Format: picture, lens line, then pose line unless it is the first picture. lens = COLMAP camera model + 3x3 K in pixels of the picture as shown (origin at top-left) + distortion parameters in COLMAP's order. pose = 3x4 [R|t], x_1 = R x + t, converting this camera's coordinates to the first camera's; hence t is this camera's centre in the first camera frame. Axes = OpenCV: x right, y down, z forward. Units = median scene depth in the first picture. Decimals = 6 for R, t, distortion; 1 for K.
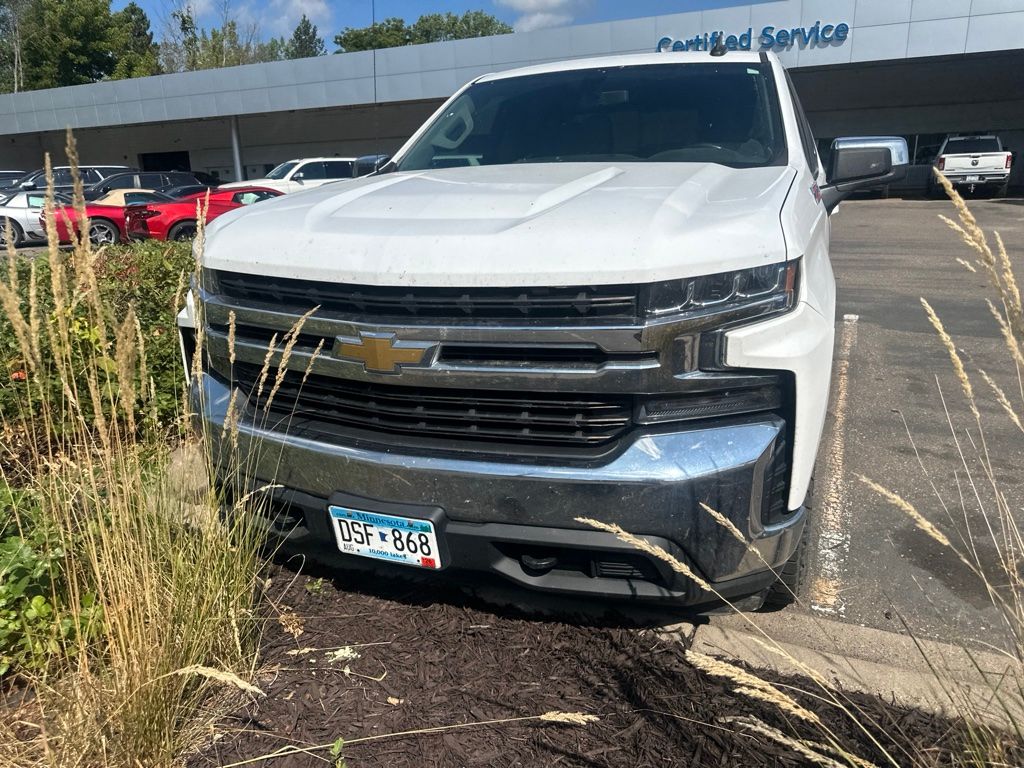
lens RADIAL K [[726.8, 0, 505.0], [0, 726.8, 382.3], [0, 0, 1]] dist [0.022957, -0.027541]
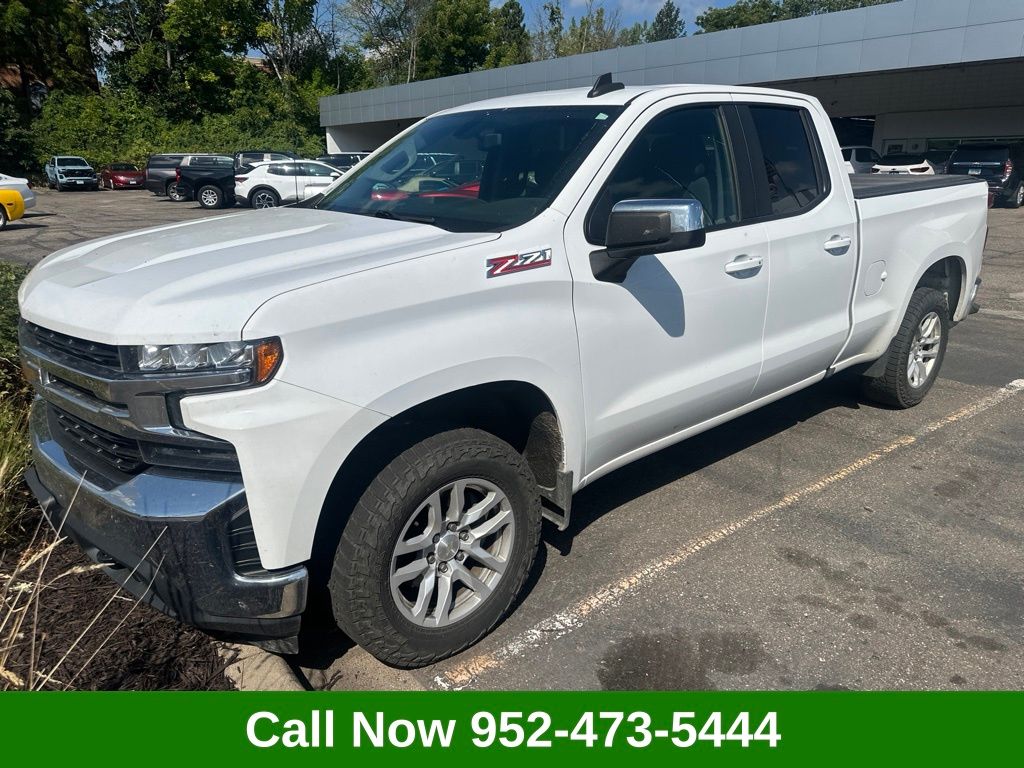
lens RADIAL K [[726.8, 0, 518.5], [0, 726.8, 380.3], [0, 0, 1]] dist [0.022957, -0.027541]
pose [[0.896260, 0.150474, -0.417223, 1.084480], [-0.140783, 0.988561, 0.054109, -0.201406], [0.420593, 0.010242, 0.907192, 0.171538]]
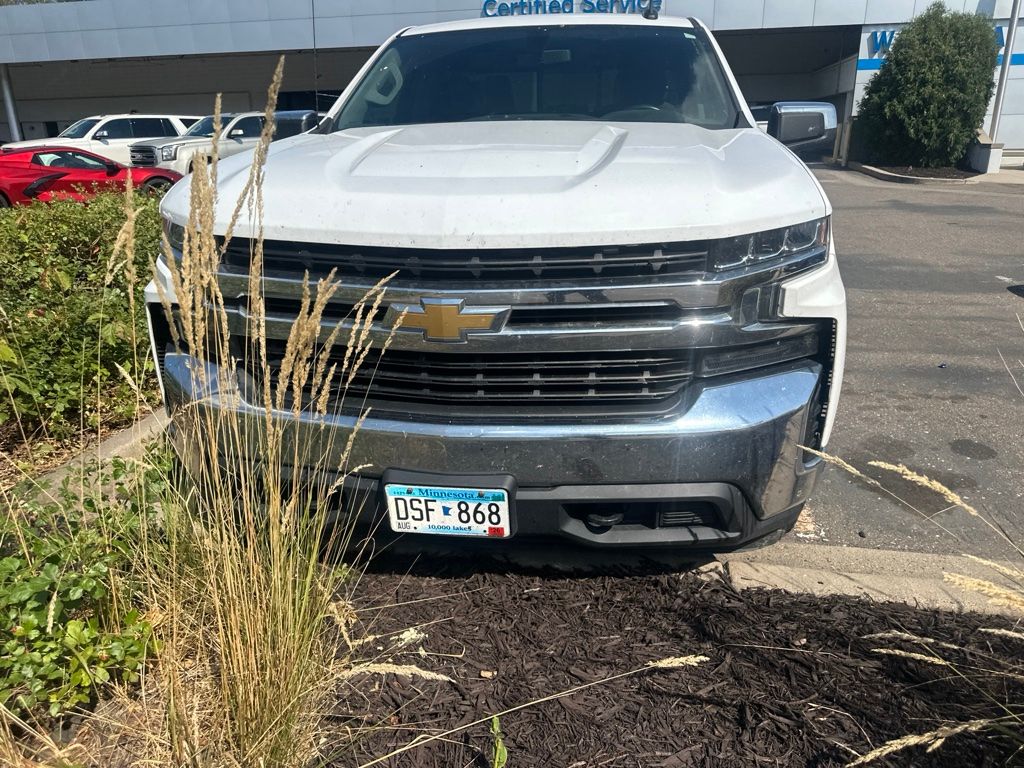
lens RADIAL K [[726.8, 0, 498.5], [0, 726.8, 379.9], [0, 0, 1]] dist [0.022957, -0.027541]
pose [[0.971842, -0.064612, 0.226601, -0.302669], [0.054702, 0.997262, 0.049751, -0.005270], [-0.229196, -0.035955, 0.972716, 0.051272]]
